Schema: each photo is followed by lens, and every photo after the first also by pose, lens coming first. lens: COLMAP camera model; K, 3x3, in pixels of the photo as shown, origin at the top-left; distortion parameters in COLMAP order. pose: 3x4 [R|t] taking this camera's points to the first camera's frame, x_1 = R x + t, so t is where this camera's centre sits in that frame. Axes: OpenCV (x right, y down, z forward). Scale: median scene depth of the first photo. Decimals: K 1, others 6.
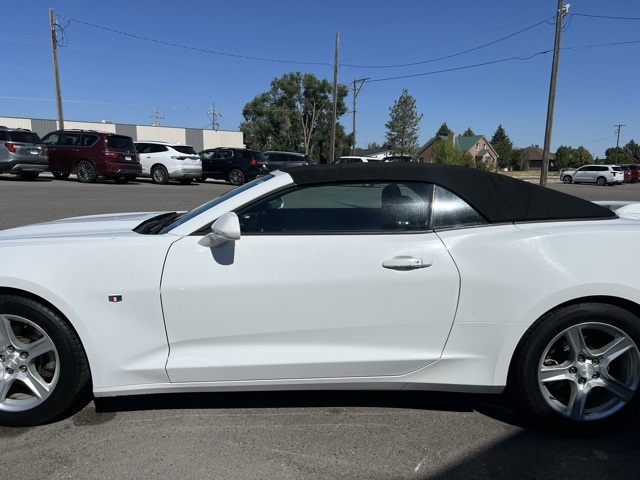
lens RADIAL K [[484.2, 0, 318.6], [0, 484.2, 245.9], [0, 0, 1]] dist [0.039106, -0.044351]
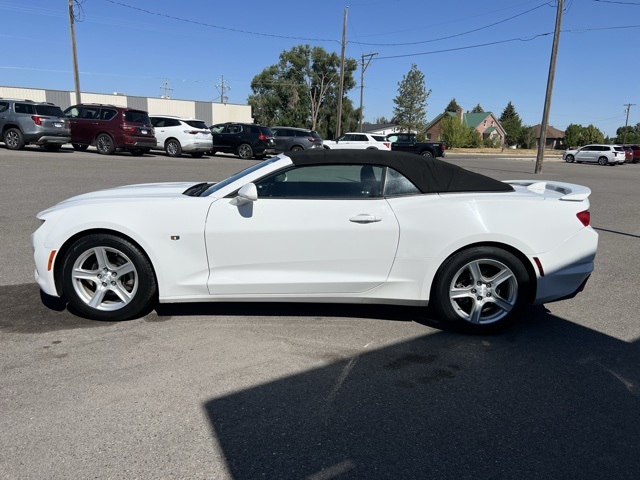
lens RADIAL K [[484.2, 0, 319.3], [0, 484.2, 242.0], [0, 0, 1]] dist [0.039106, -0.044351]
pose [[0.999752, 0.019569, -0.010586, 0.005592], [-0.019086, 0.998852, 0.043939, 0.004657], [0.011434, -0.043727, 0.998978, -0.054602]]
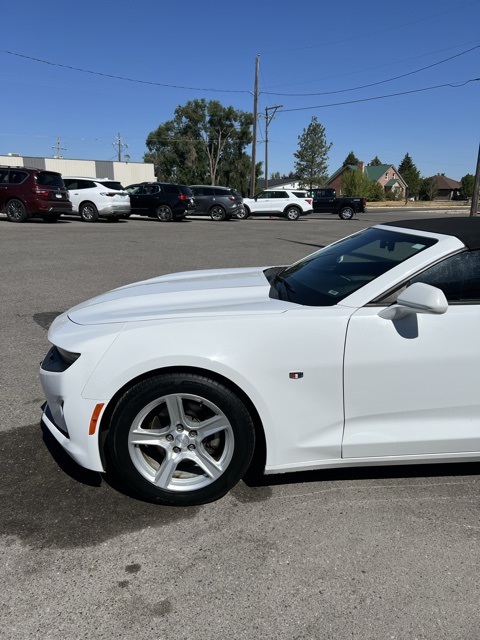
lens RADIAL K [[484.2, 0, 234.8], [0, 484.2, 318.7], [0, 0, 1]] dist [0.039106, -0.044351]
pose [[0.999467, -0.018040, 0.027211, -0.058273], [0.015755, 0.996510, 0.081973, -0.008615], [-0.028595, -0.081500, 0.996263, 0.006690]]
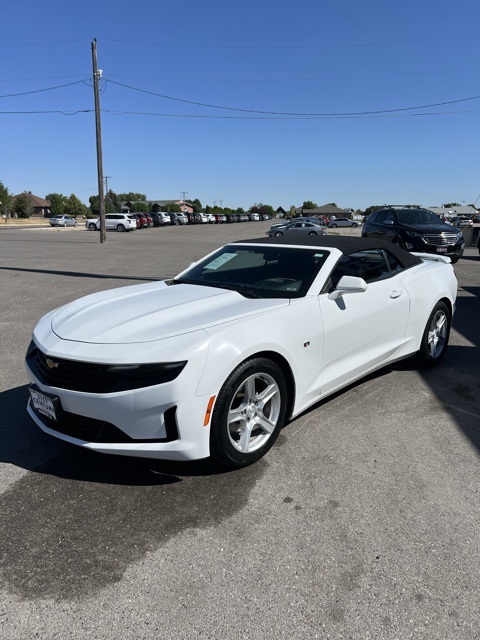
lens RADIAL K [[484.2, 0, 238.1], [0, 484.2, 317.5], [0, 0, 1]] dist [0.039106, -0.044351]
pose [[0.680181, -0.159296, 0.715527, -0.161039], [0.122860, 0.987069, 0.102957, -0.014512], [-0.722675, 0.017880, 0.690957, 0.017106]]
